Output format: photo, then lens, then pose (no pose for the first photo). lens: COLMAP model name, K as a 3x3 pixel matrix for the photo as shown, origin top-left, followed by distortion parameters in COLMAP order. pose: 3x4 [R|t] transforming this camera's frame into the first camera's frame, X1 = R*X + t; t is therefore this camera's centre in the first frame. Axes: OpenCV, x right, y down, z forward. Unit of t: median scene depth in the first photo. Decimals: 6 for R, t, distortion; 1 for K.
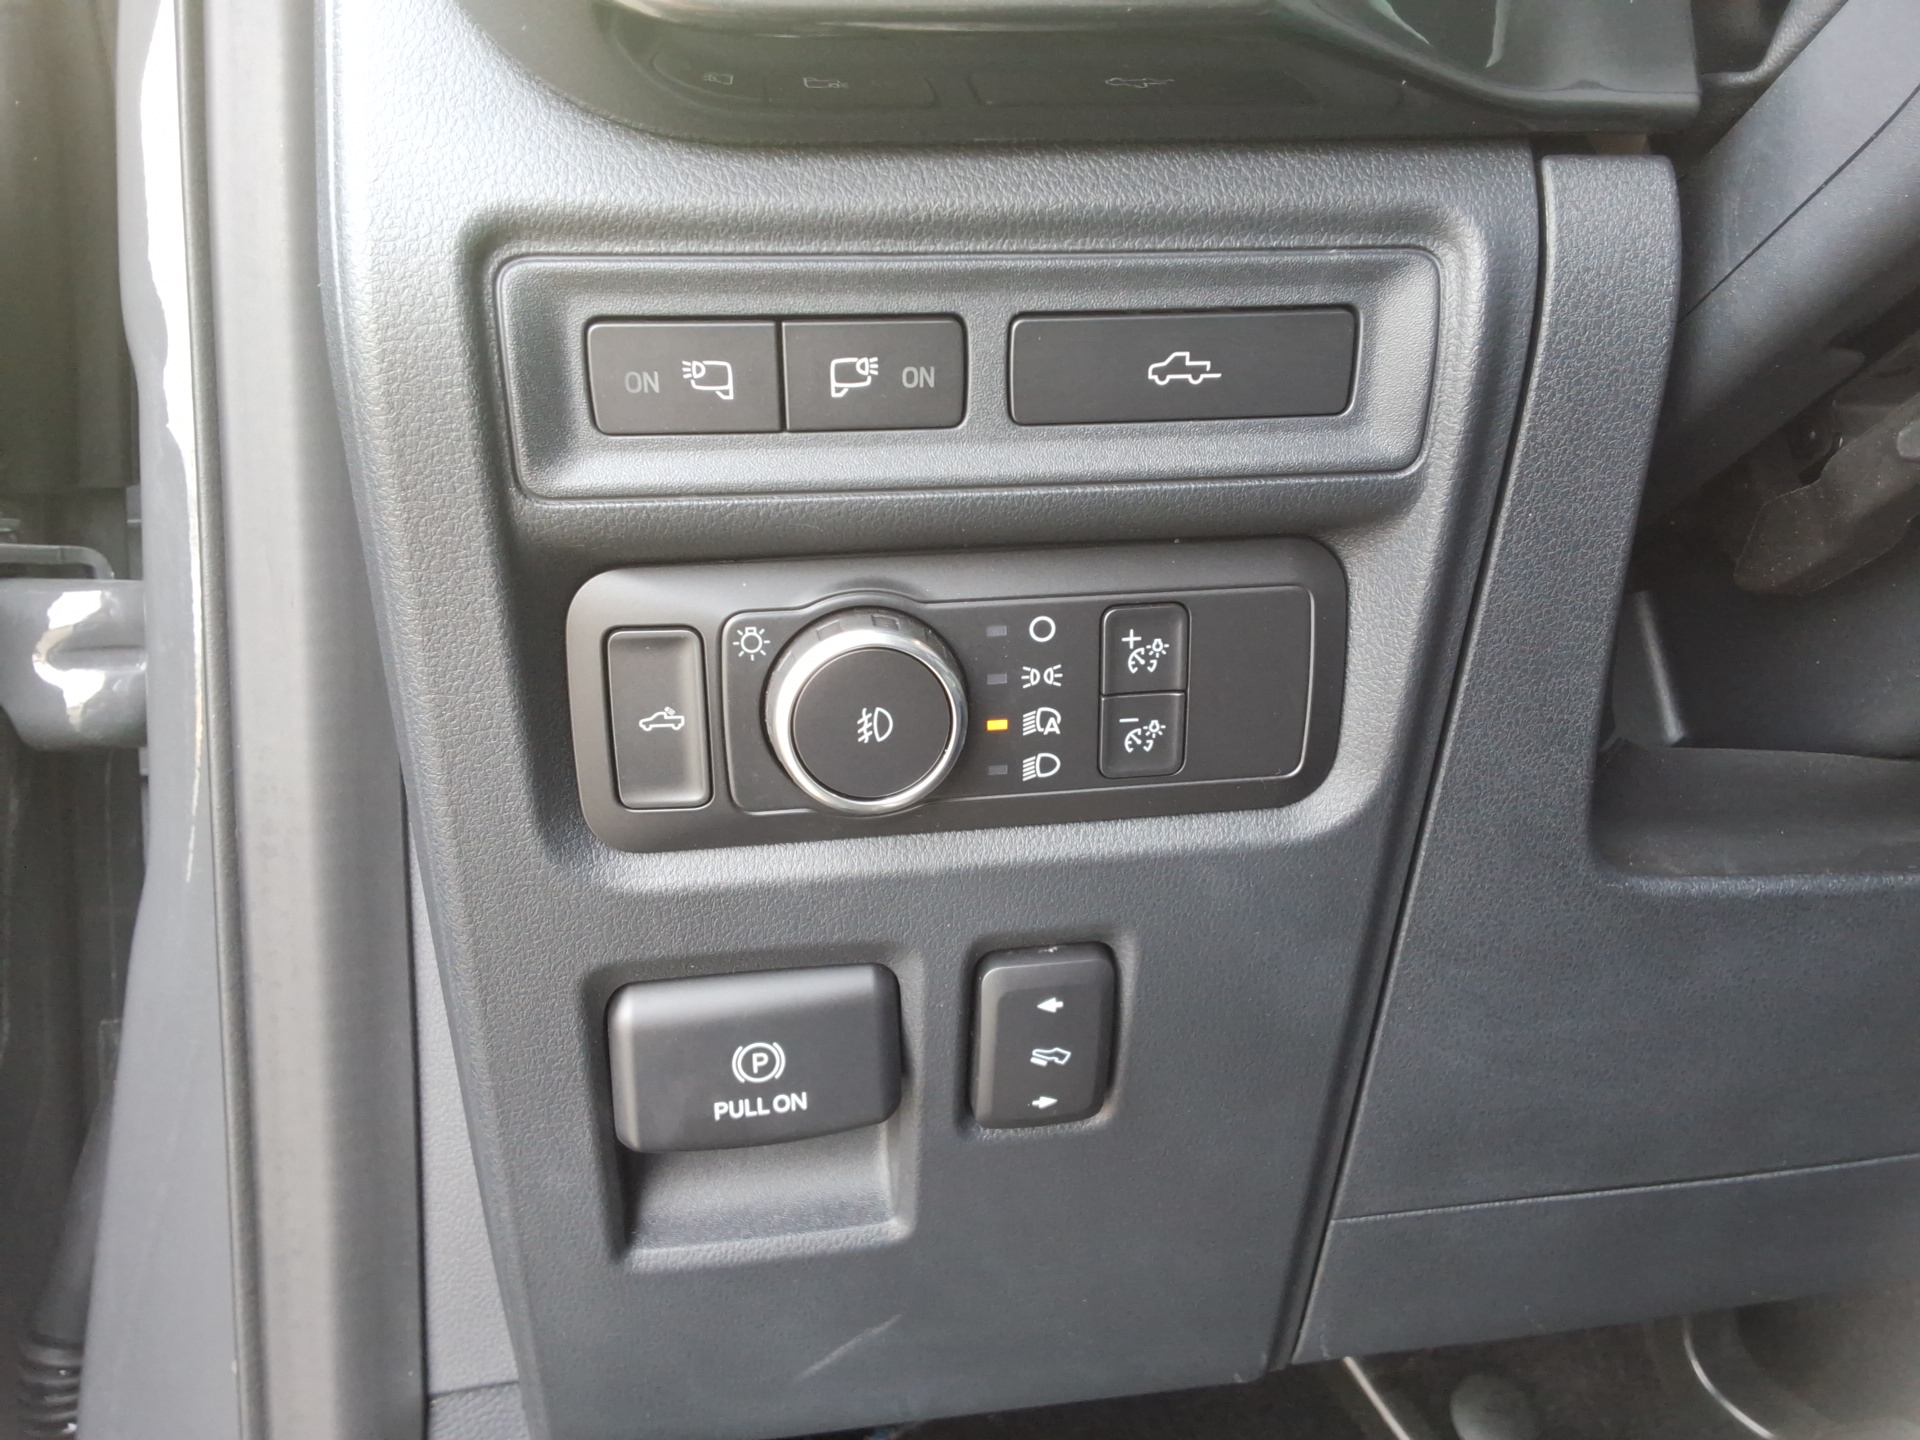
lens RADIAL K [[1529.9, 0, 976.8], [0, 1529.9, 707.0], [0, 0, 1]] dist [0.122657, -0.190022]
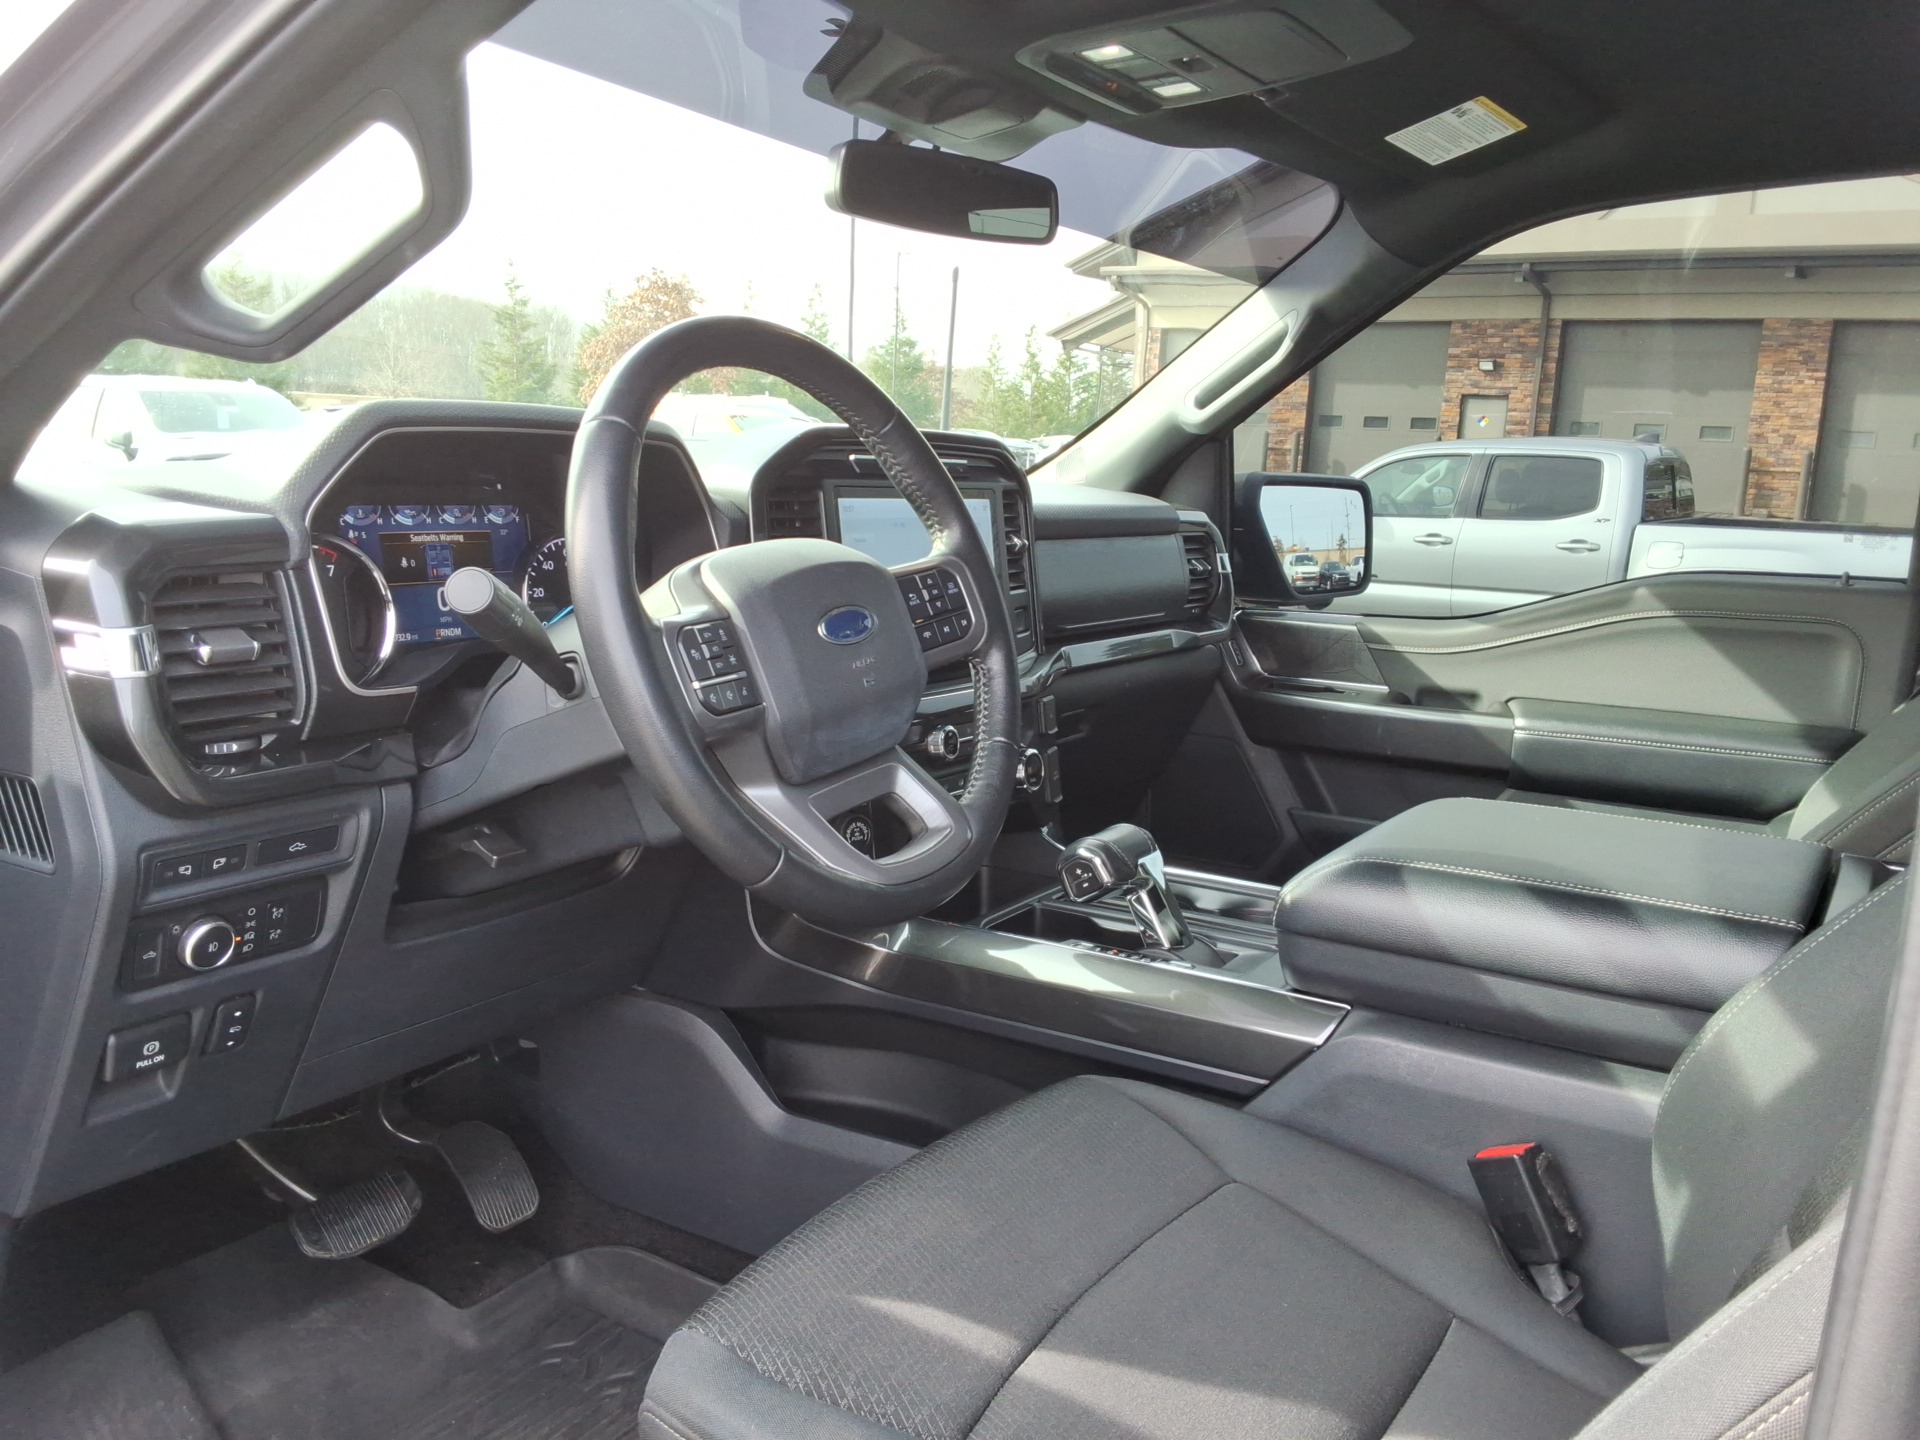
lens RADIAL K [[1529.9, 0, 976.8], [0, 1529.9, 707.0], [0, 0, 1]] dist [0.122657, -0.190022]
pose [[0.653669, -0.047586, 0.755283, -1.609325], [0.010096, 0.998481, 0.054170, -0.721642], [-0.756714, -0.027784, 0.653156, -2.724081]]
